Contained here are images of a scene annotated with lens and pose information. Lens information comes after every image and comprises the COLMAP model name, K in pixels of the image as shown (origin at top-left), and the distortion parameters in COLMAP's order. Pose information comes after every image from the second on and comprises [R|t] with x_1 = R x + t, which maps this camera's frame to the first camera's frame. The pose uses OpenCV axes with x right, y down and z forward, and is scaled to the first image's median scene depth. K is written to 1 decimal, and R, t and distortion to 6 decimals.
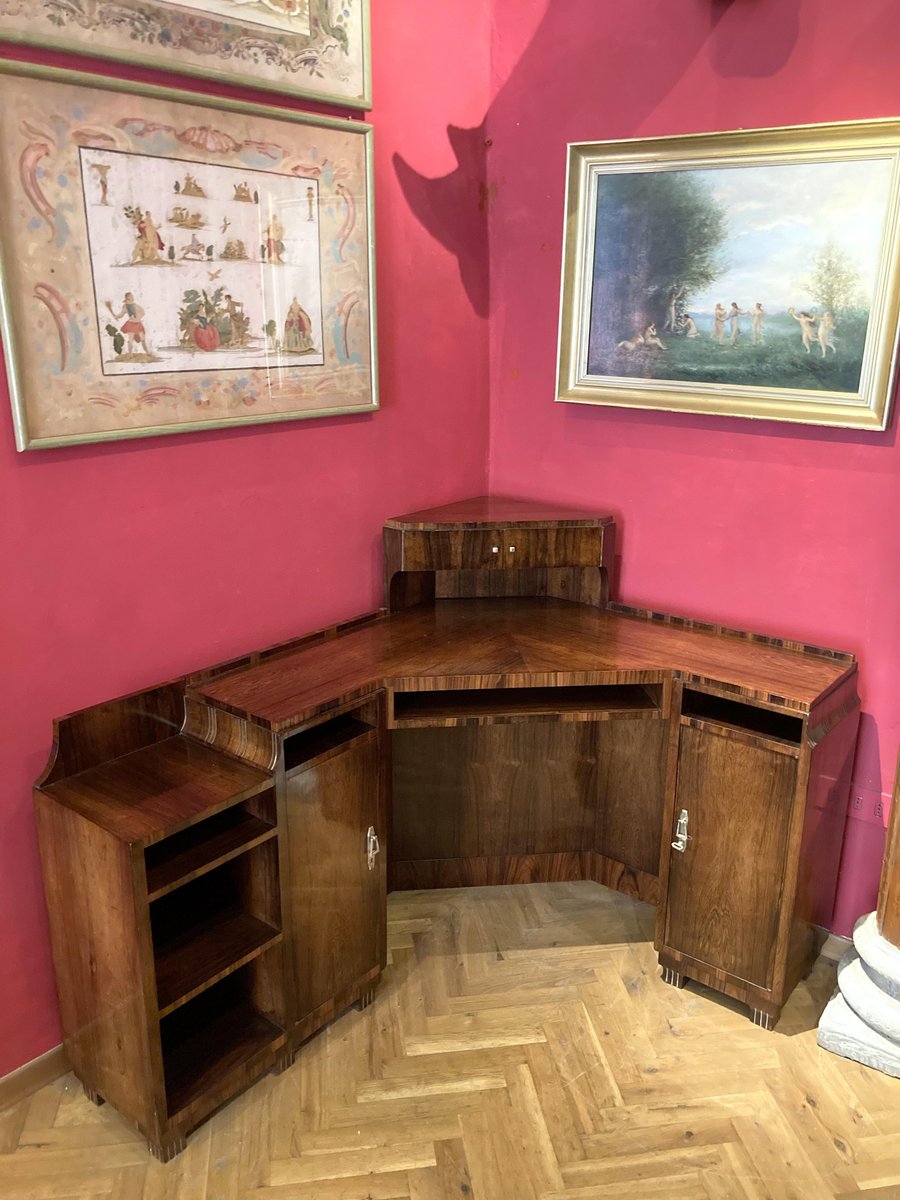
lens RADIAL K [[969.0, 0, 445.1], [0, 969.0, 595.4], [0, 0, 1]] dist [0.005907, -0.003198]
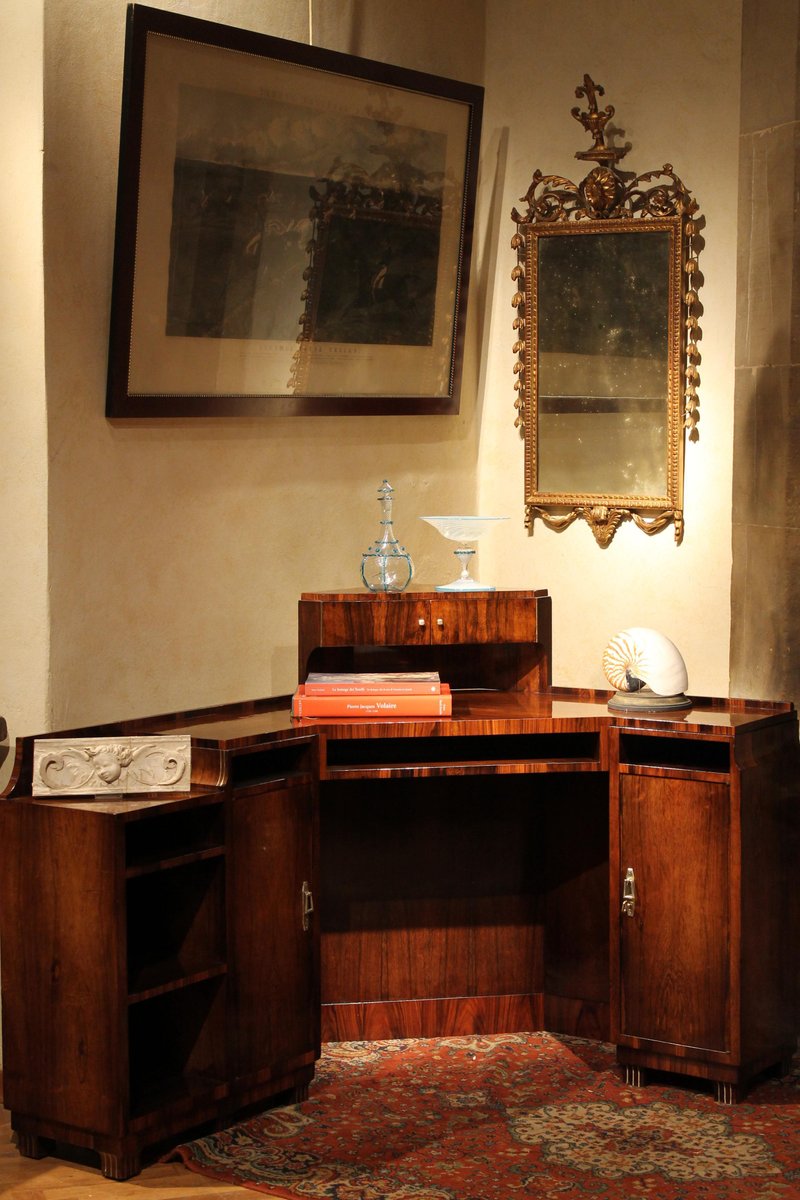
lens RADIAL K [[2159.1, 0, 376.6], [0, 2159.1, 583.9], [0, 0, 1]] dist [-0.016830, 0.283277]
pose [[0.998214, -0.015430, 0.057709, -0.125478], [0.028062, 0.973961, -0.224972, 0.435029], [-0.052735, 0.226189, 0.972655, -1.159647]]
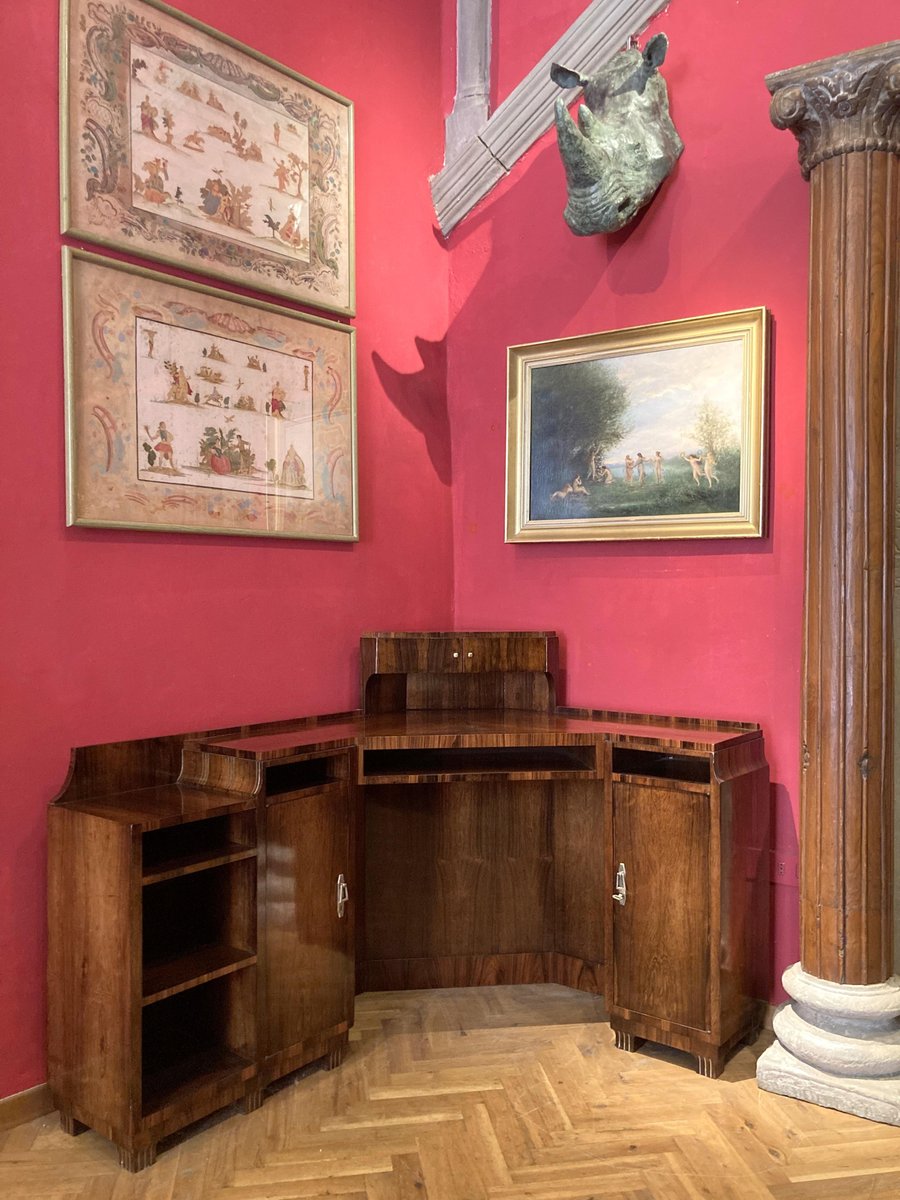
lens RADIAL K [[968.1, 0, 459.5], [0, 968.1, 605.8], [0, 0, 1]] dist [0.004517, -0.010300]
pose [[0.999858, -0.005816, 0.015797, 0.044454], [0.010022, 0.959653, -0.281008, 0.257384], [-0.013526, 0.281126, 0.959575, -0.162381]]
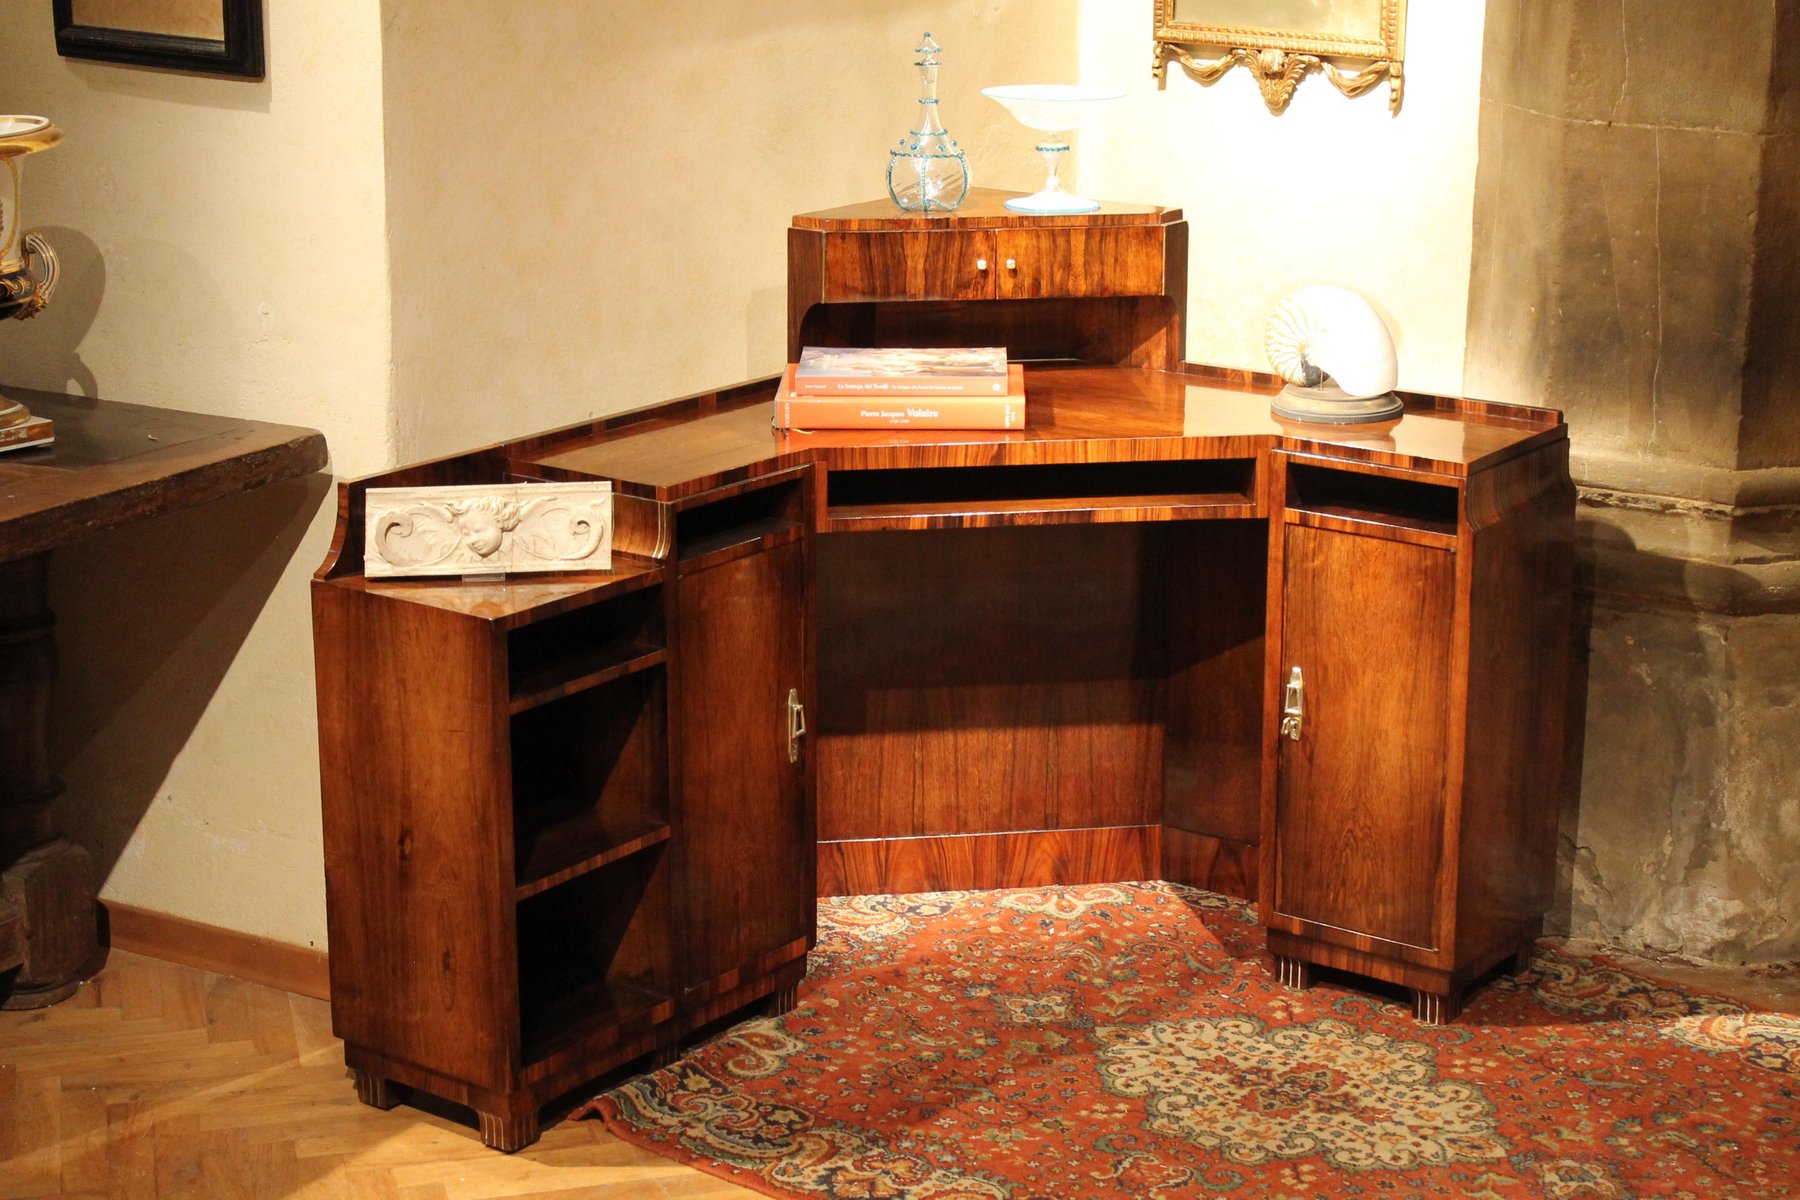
lens RADIAL K [[3238.7, 0, 901.2], [0, 3238.7, 578.9], [0, 0, 1]] dist [-0.016830, 0.283277]
pose [[0.999053, -0.014087, 0.041177, -0.092162], [0.015486, 0.999307, -0.033857, 0.238954], [-0.040672, 0.034463, 0.998578, -1.088735]]
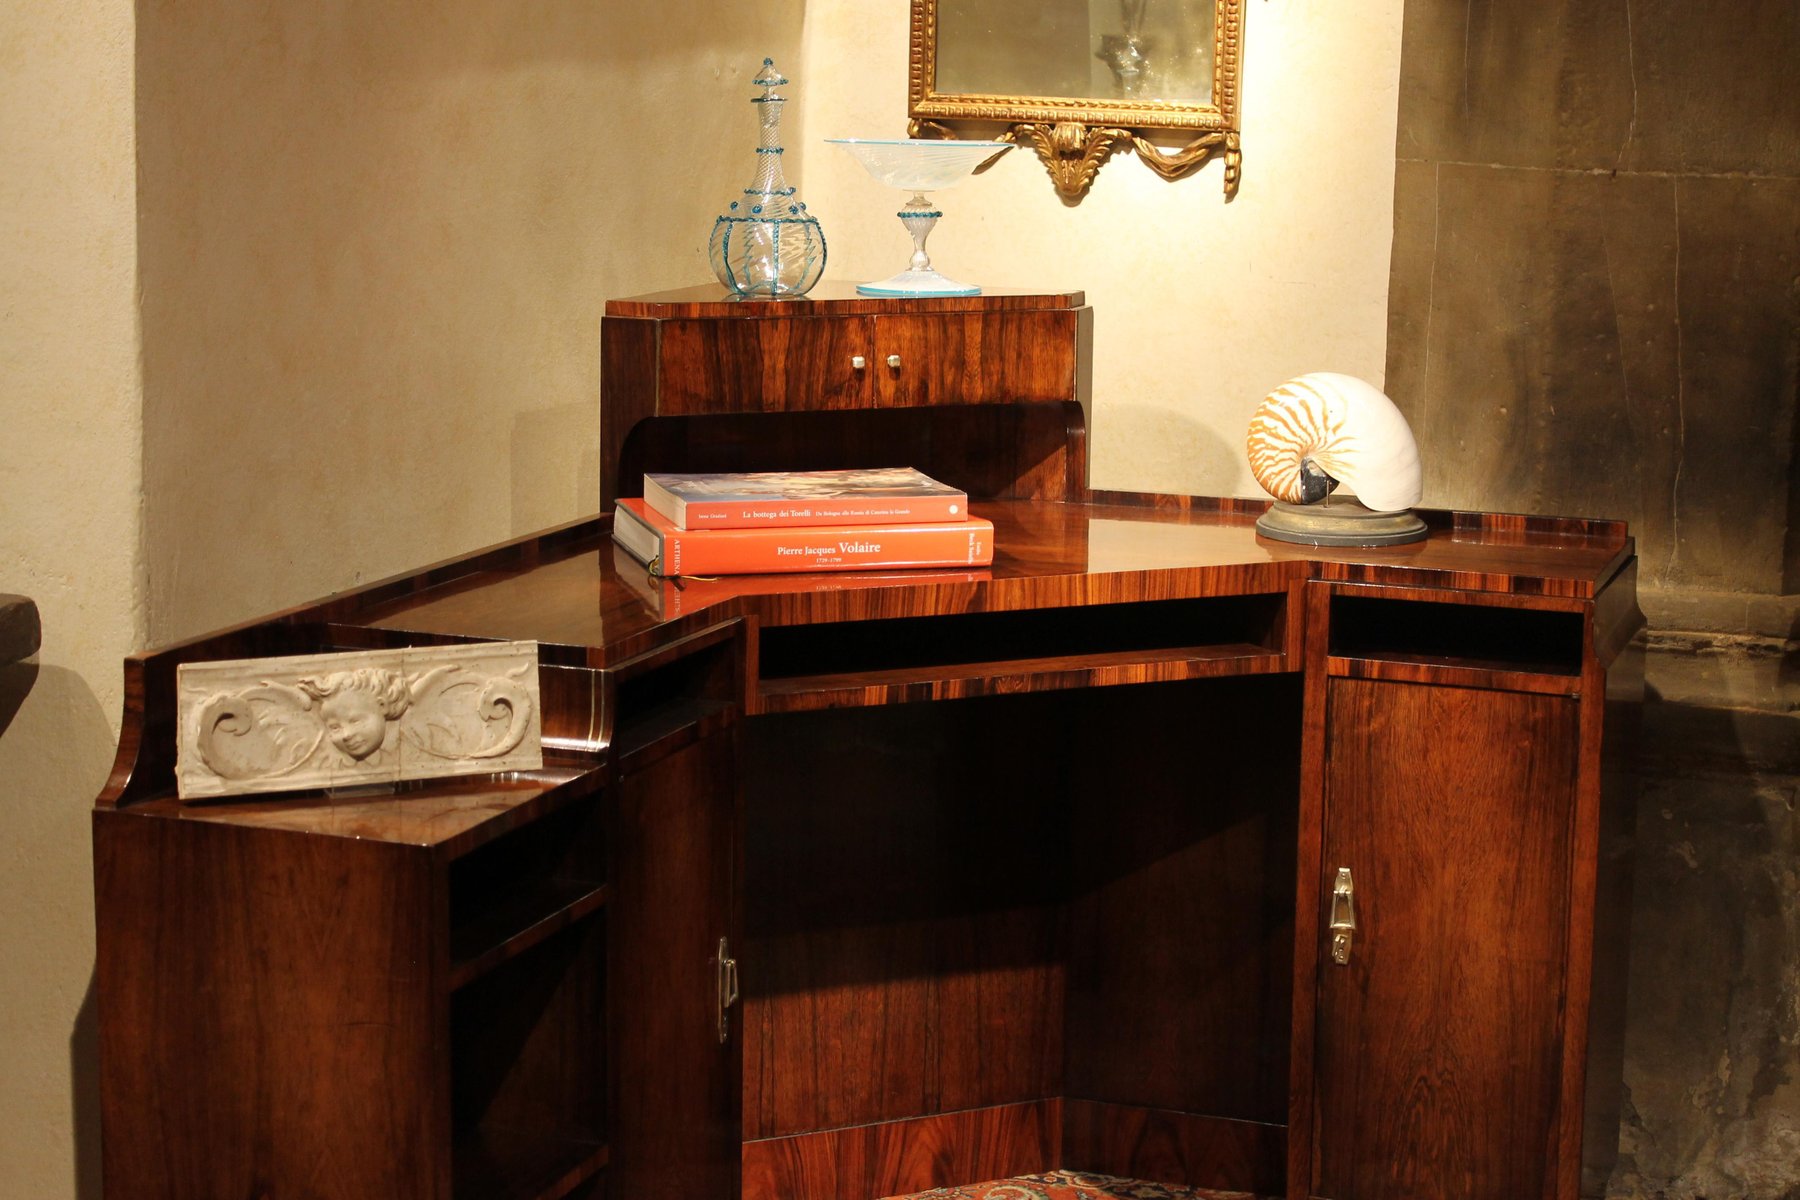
lens RADIAL K [[3238.7, 0, 901.2], [0, 3238.7, 578.9], [0, 0, 1]] dist [-0.016830, 0.283277]
pose [[0.945724, -0.045196, 0.321813, -0.468423], [0.084267, 0.990515, -0.108529, 0.243225], [-0.313856, 0.129756, 0.940563, -0.436645]]
